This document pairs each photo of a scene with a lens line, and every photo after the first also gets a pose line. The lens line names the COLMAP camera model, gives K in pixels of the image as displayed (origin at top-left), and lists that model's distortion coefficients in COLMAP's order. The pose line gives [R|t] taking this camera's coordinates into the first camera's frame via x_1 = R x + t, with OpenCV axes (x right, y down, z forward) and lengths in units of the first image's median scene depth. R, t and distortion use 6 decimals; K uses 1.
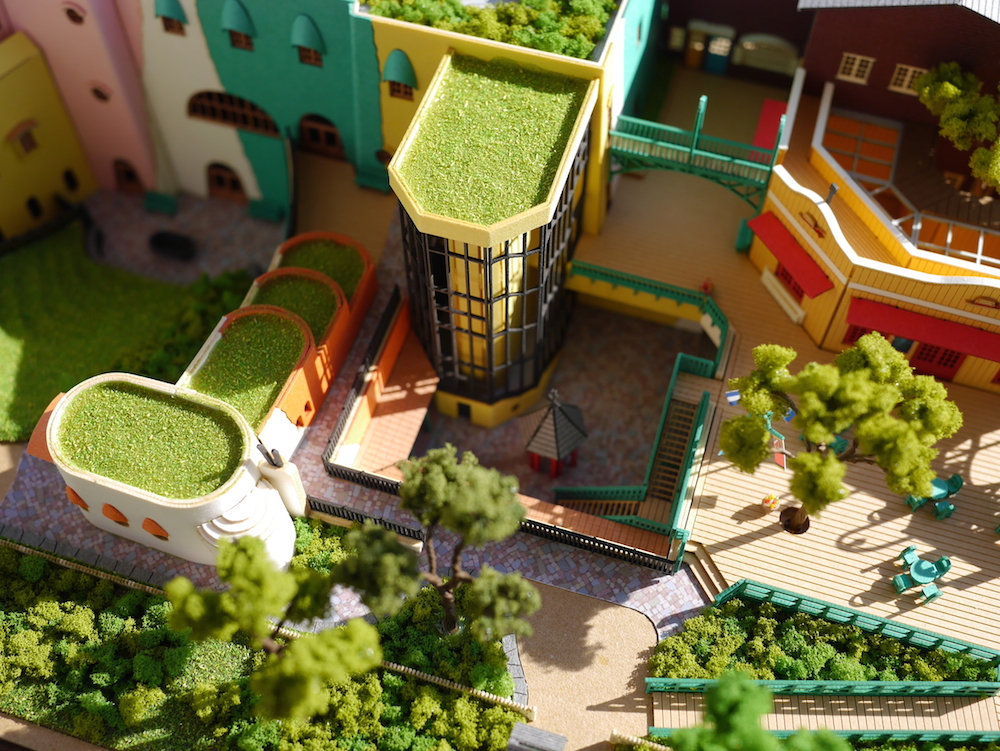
lens RADIAL K [[1168.1, 0, 500.0], [0, 1168.1, 375.5], [0, 0, 1]] dist [-0.023504, 0.031276]
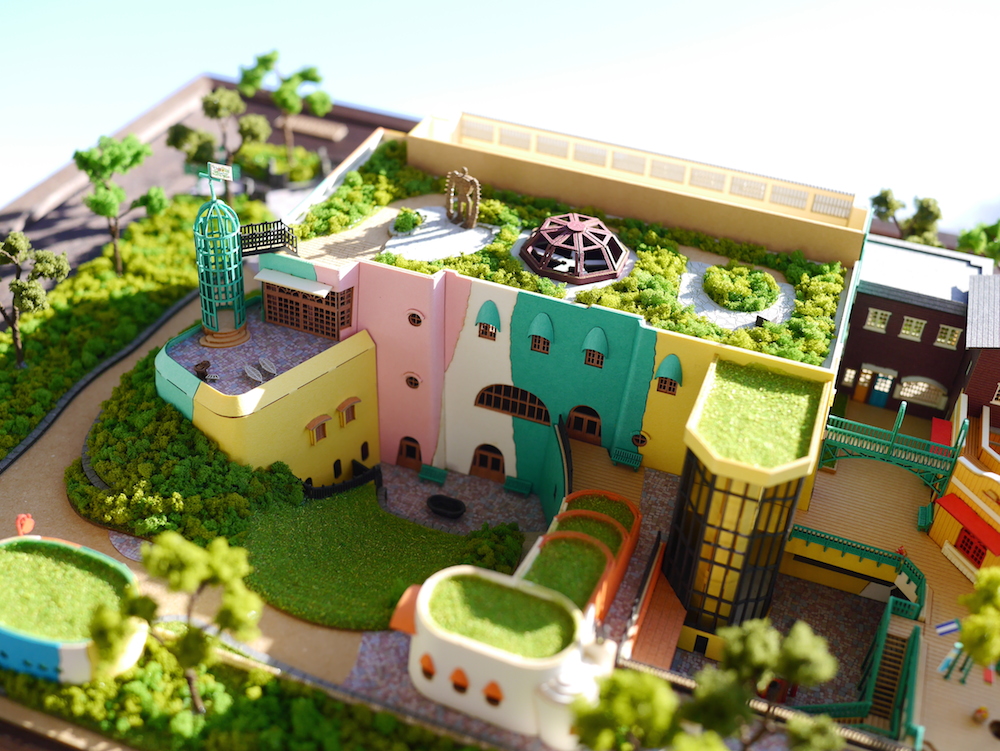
lens RADIAL K [[1168.1, 0, 500.0], [0, 1168.1, 375.5], [0, 0, 1]] dist [-0.023504, 0.031276]
pose [[0.997558, 0.069833, 0.000767, -0.279236], [-0.065177, 0.934889, -0.348905, 0.220404], [-0.025082, 0.348003, 0.937158, -0.241263]]
